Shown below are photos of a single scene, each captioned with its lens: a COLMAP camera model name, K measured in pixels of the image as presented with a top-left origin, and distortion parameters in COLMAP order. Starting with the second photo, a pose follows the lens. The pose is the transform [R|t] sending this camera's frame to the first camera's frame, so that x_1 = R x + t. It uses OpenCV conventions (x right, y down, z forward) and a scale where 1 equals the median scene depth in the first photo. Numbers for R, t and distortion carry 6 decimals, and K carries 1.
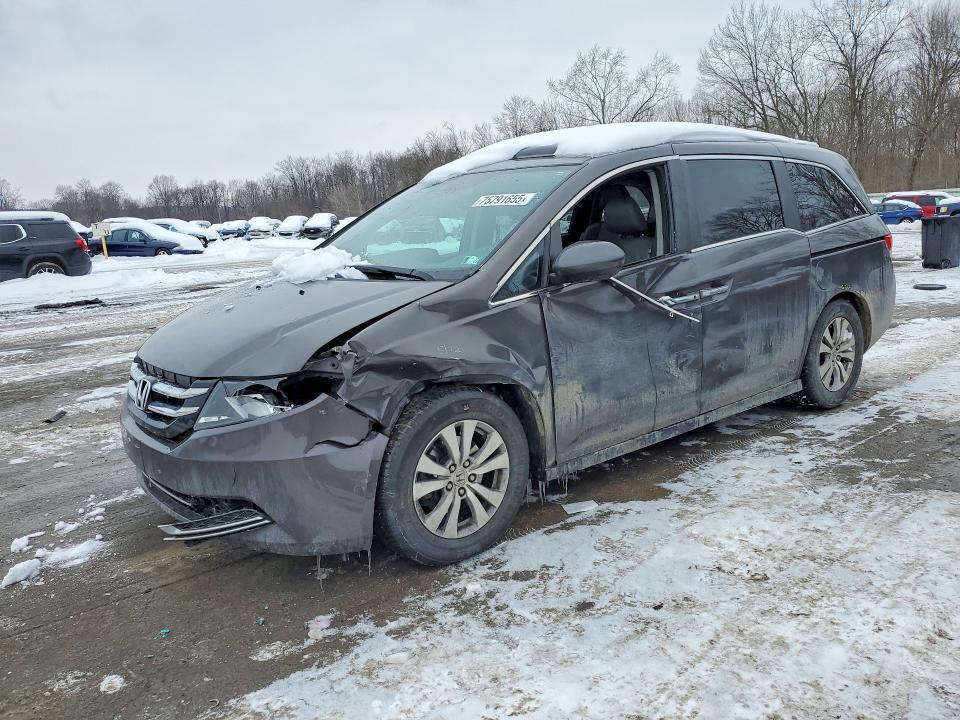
lens RADIAL K [[730.0, 0, 486.1], [0, 730.0, 358.8], [0, 0, 1]] dist [0.023763, -0.001642]
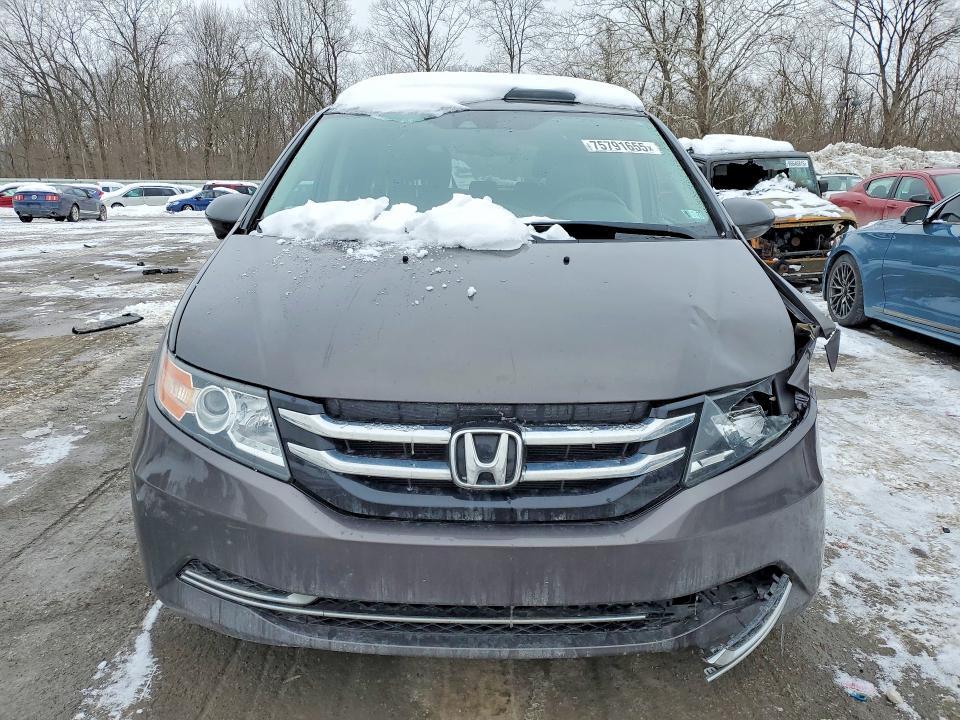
lens RADIAL K [[730.0, 0, 477.7], [0, 730.0, 360.6], [0, 0, 1]] dist [0.023763, -0.001642]
pose [[0.646765, -0.125400, 0.752310, -0.849208], [0.108492, 0.991487, 0.071996, -0.059719], [-0.754933, 0.035055, 0.654864, 0.657008]]
